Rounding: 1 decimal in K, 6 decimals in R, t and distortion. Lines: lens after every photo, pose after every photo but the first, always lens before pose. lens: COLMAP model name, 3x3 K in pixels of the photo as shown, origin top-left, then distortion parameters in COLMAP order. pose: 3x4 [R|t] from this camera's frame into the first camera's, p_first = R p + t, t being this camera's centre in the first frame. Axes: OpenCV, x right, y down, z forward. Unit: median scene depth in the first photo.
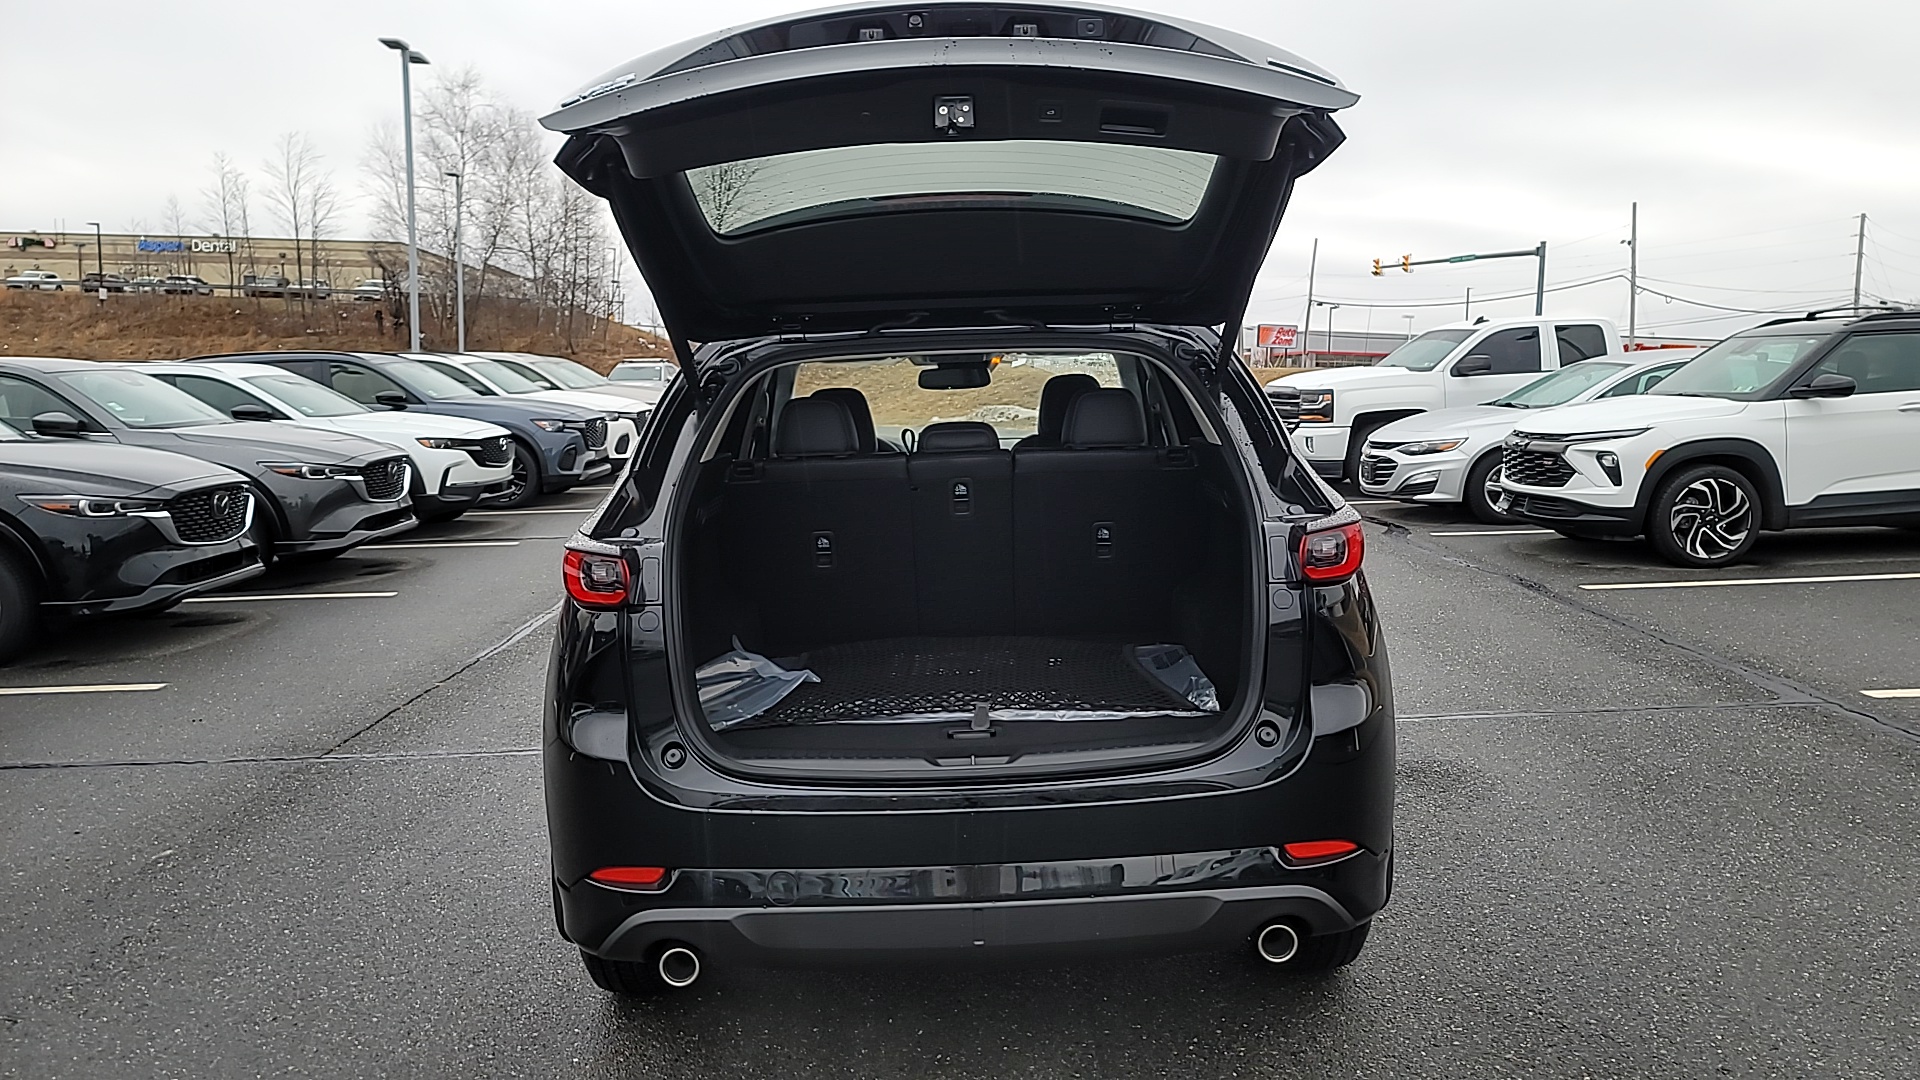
lens RADIAL K [[1377.0, 0, 965.4], [0, 1377.0, 538.2], [0, 0, 1]] dist [0.054767, -0.057831]
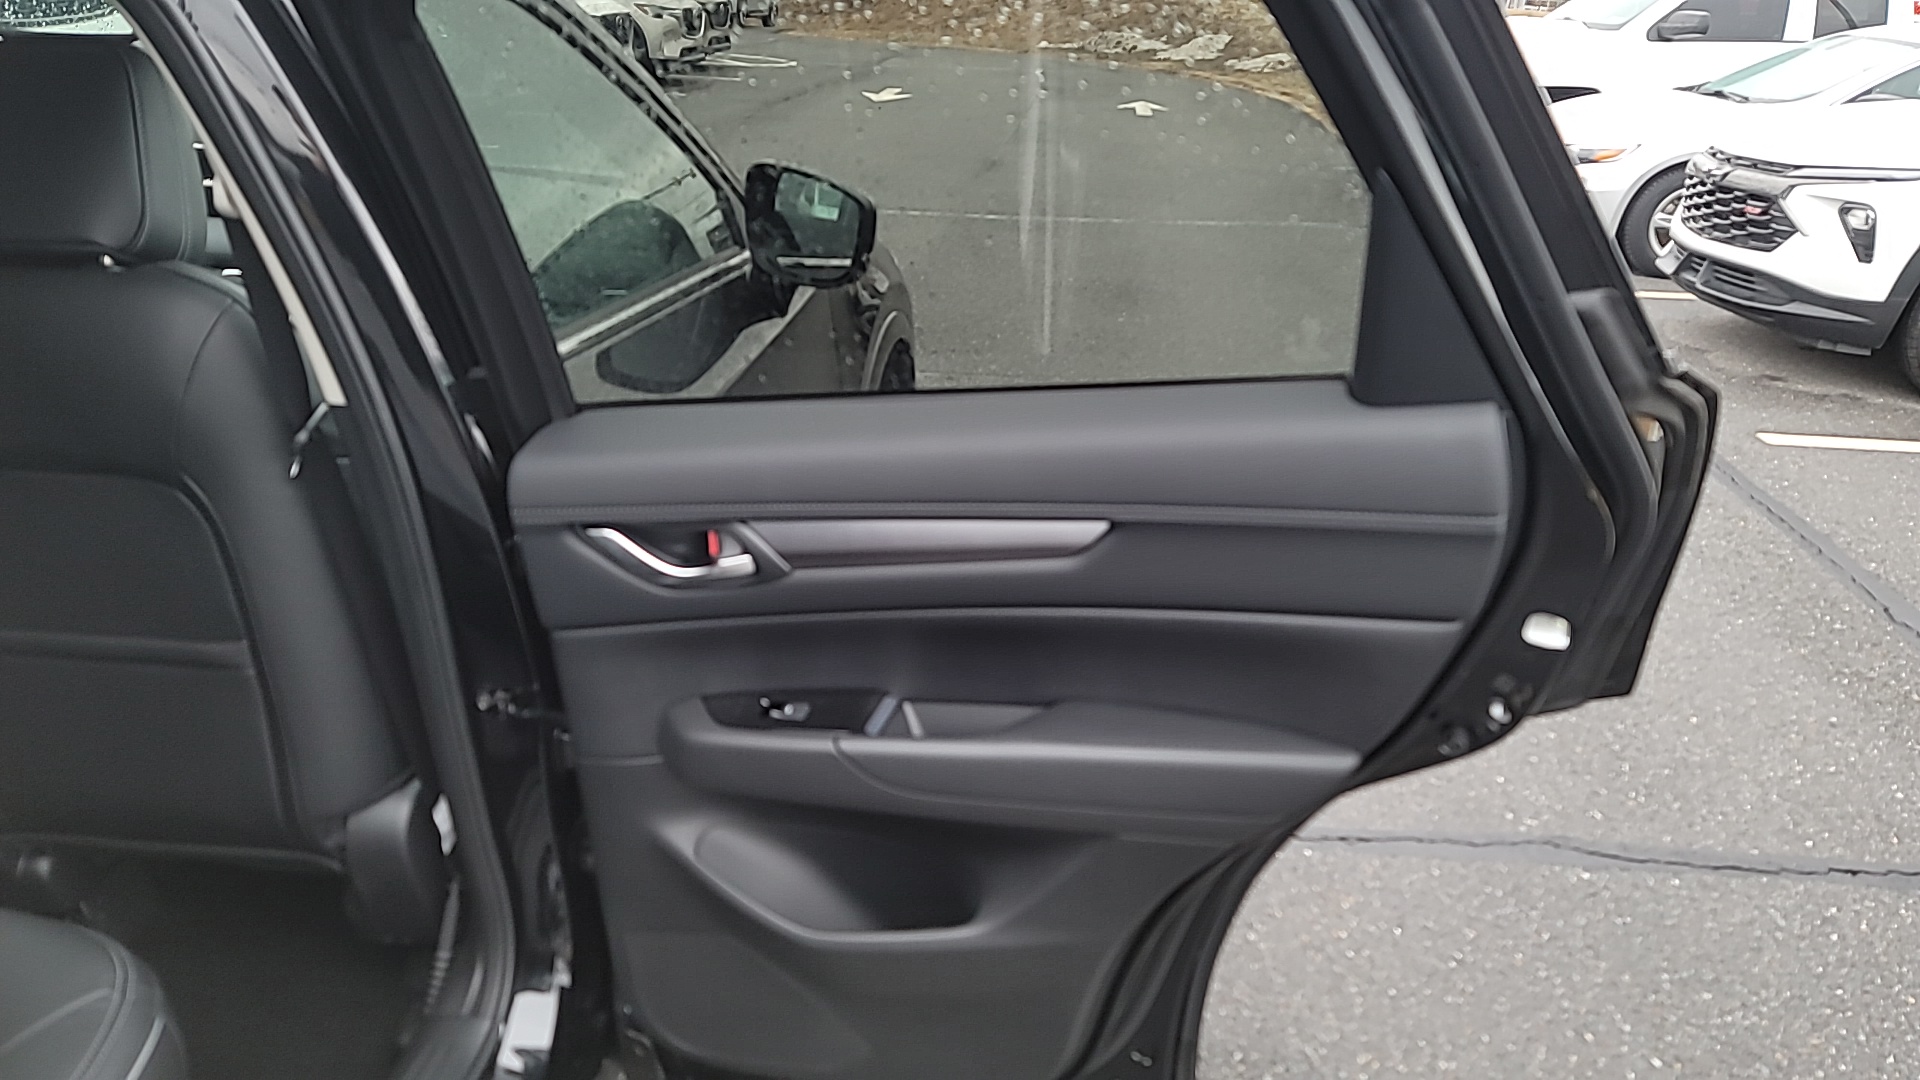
lens RADIAL K [[1367.2, 0, 960.0], [0, 1367.2, 540.0], [0, 0, 1]] dist [0.090894, -0.077726]
pose [[0.991173, 0.103562, -0.082769, 0.144168], [-0.078525, 0.961634, 0.262857, -0.051400], [0.106815, -0.254037, 0.961278, 0.344812]]
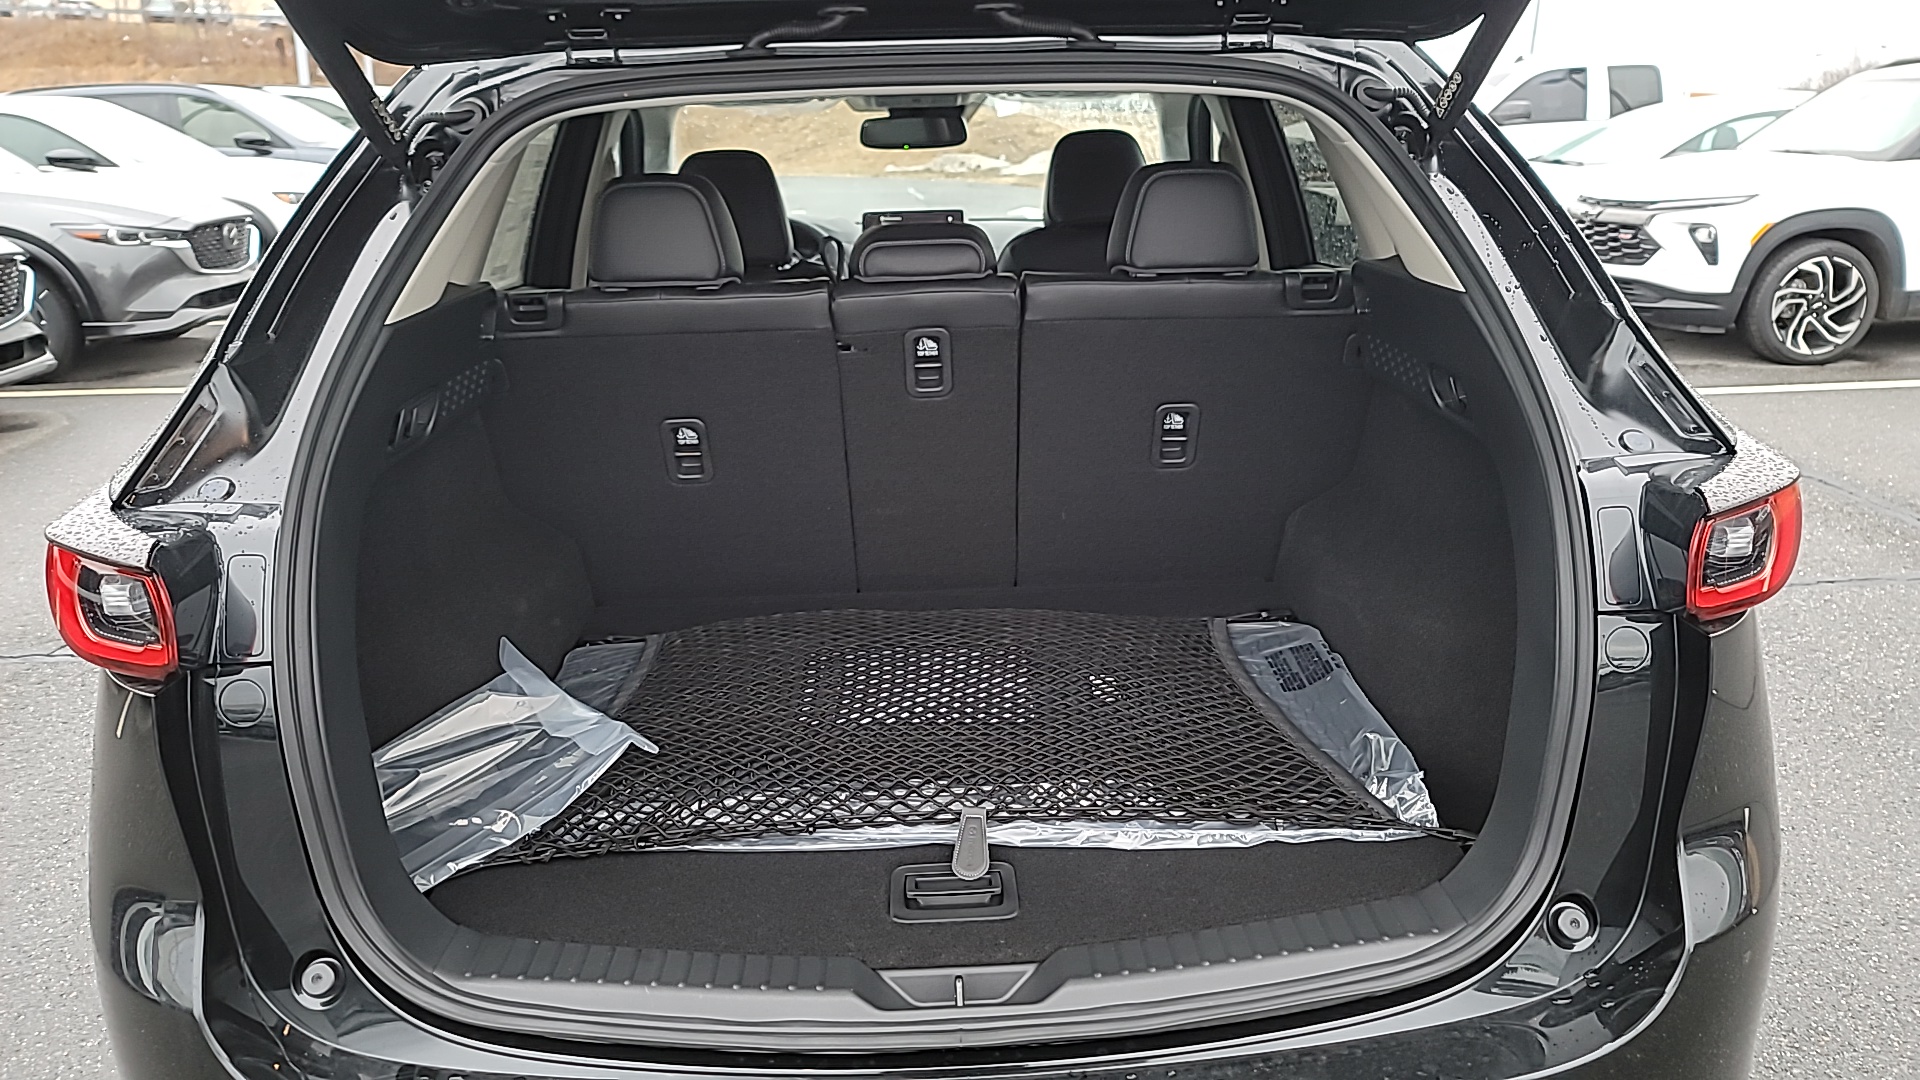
lens RADIAL K [[1385.0, 0, 958.0], [0, 1385.0, 528.6], [0, 0, 1]] dist [0.077904, -0.081090]
pose [[0.999659, 0.000703, 0.026091, -0.002075], [-0.005047, 0.985978, 0.166799, -0.021009], [-0.025608, -0.166874, 0.985646, 0.158096]]
